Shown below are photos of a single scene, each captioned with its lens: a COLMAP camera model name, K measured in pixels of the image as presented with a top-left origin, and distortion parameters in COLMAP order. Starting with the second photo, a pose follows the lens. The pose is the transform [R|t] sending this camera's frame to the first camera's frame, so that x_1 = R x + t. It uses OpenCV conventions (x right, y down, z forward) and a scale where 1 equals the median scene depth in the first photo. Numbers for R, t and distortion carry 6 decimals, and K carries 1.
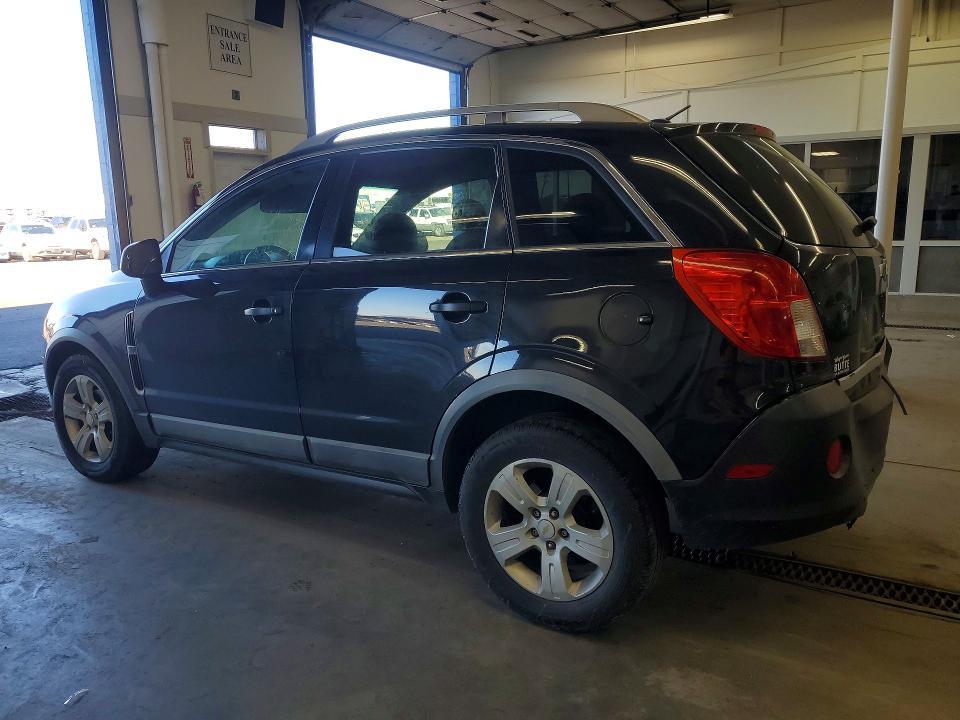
lens RADIAL K [[761.4, 0, 480.0], [0, 761.4, 360.0], [0, 0, 1]] dist [0.052178, -0.000849]
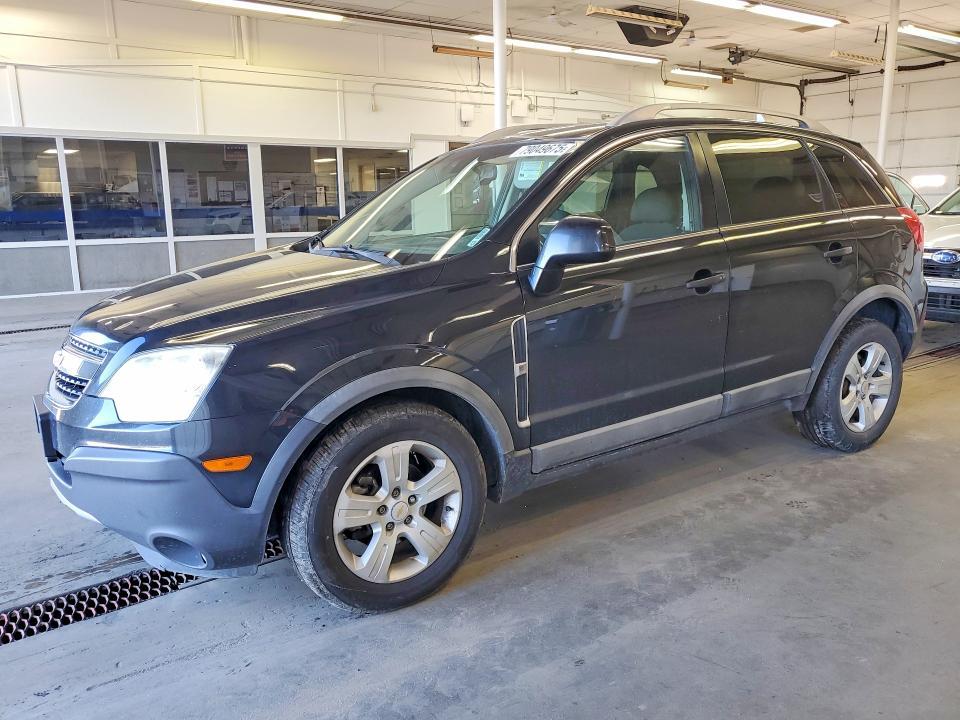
lens RADIAL K [[765.3, 0, 480.0], [0, 765.3, 360.0], [0, 0, 1]] dist [0.003210, 0.002141]
pose [[0.384323, -0.177568, 0.905961, -0.723773], [0.184738, 0.976272, 0.112980, -0.071124], [-0.904526, 0.123945, 0.408007, 0.472878]]
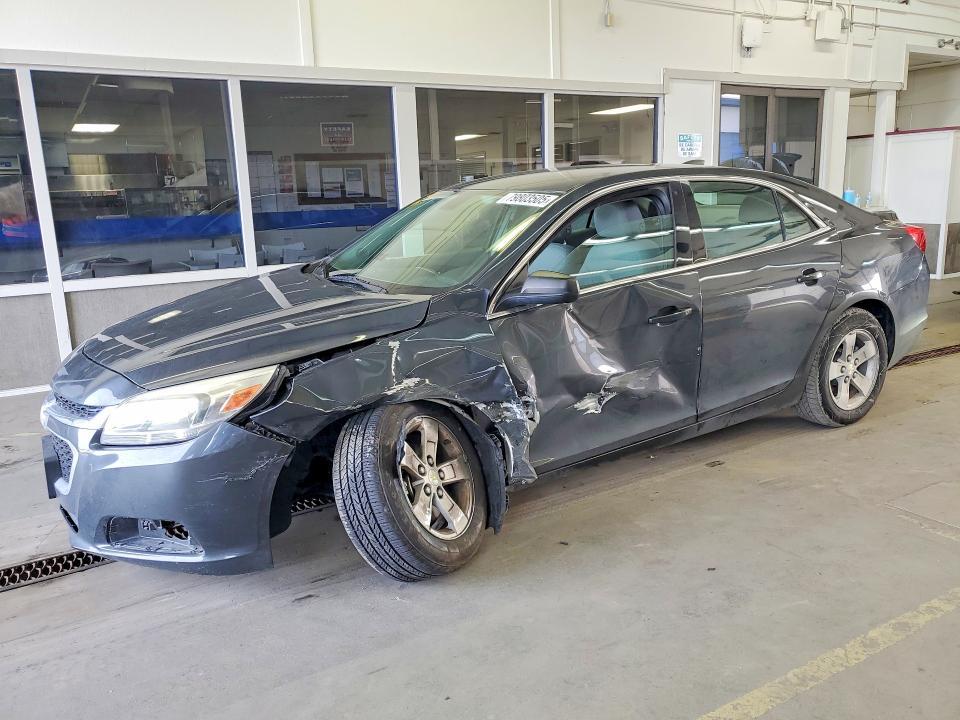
lens RADIAL K [[749.1, 0, 480.0], [0, 749.1, 360.0], [0, 0, 1]] dist [0.005460, 0.002246]
pose [[0.466441, -0.190047, 0.863895, 0.073324], [0.196629, 0.974488, 0.108210, -0.233238], [-0.862421, 0.119393, 0.491910, 1.224229]]
